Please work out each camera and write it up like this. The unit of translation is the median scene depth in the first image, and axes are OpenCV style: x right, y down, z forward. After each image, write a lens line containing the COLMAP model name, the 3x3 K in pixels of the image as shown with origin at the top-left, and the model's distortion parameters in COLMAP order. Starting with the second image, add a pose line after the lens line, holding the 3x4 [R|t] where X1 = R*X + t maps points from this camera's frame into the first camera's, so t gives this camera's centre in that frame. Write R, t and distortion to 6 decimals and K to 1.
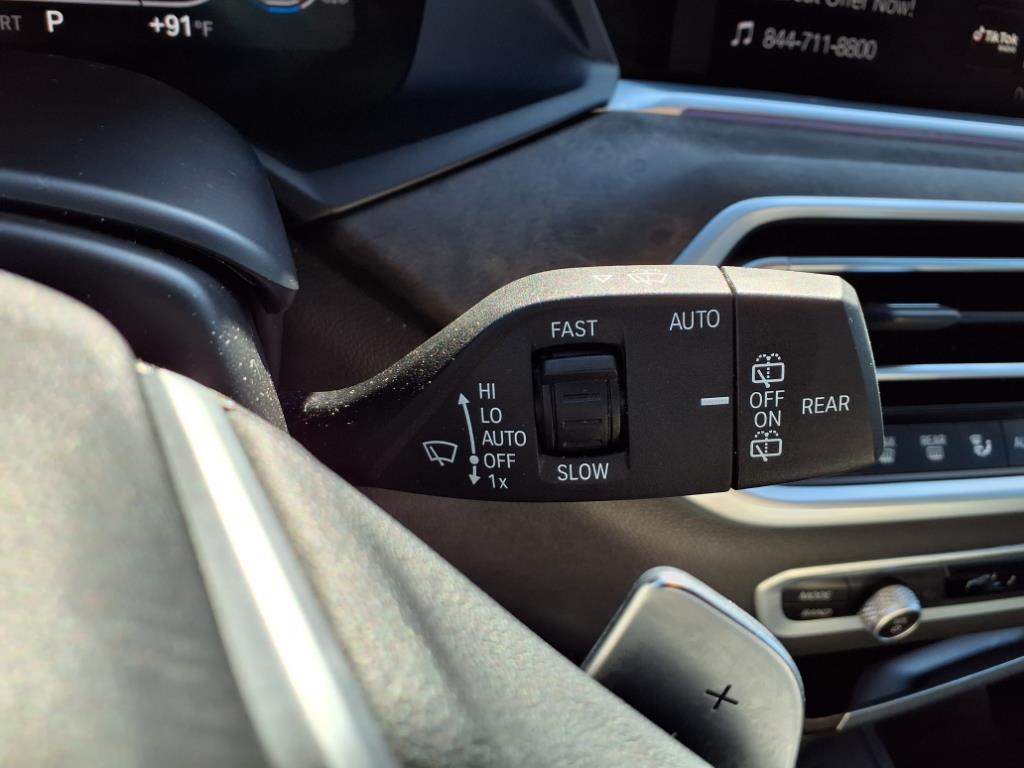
lens RADIAL K [[827.1, 0, 505.0], [0, 827.1, 378.5], [0, 0, 1]] dist [0.021055, -0.047889]
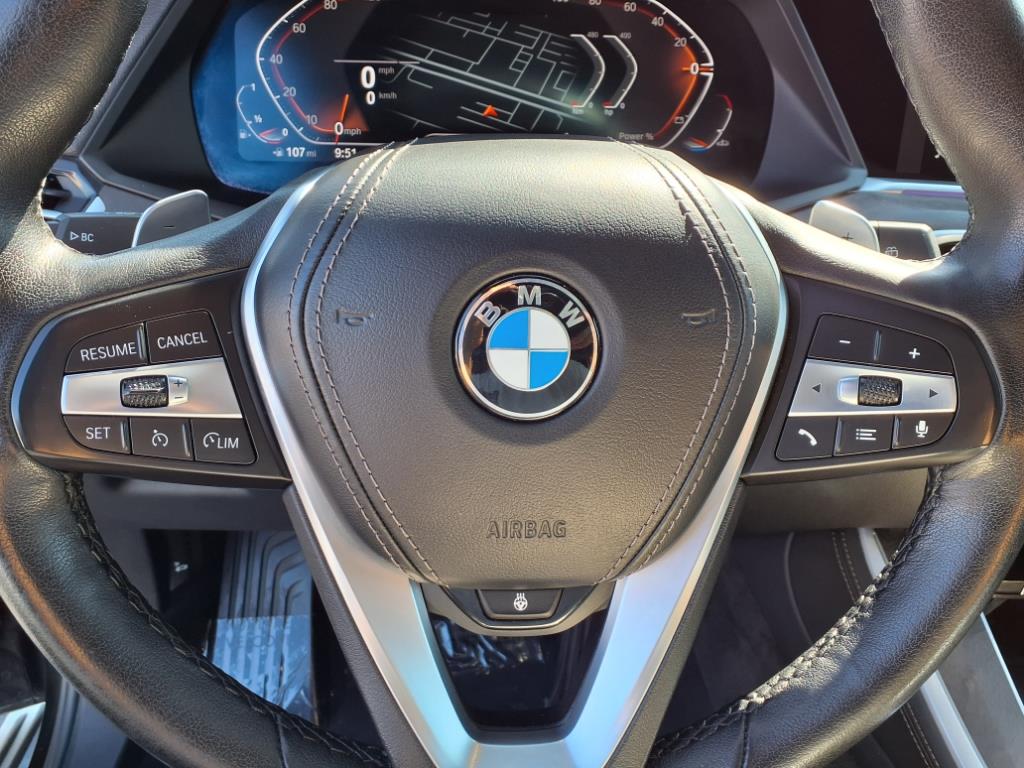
lens RADIAL K [[827.1, 0, 515.3], [0, 827.1, 385.3], [0, 0, 1]] dist [0.021055, -0.047889]
pose [[0.938071, 0.044983, -0.343511, 0.052073], [-0.102556, 0.983151, -0.151318, 0.498704], [0.330917, 0.177176, 0.926878, -0.982752]]
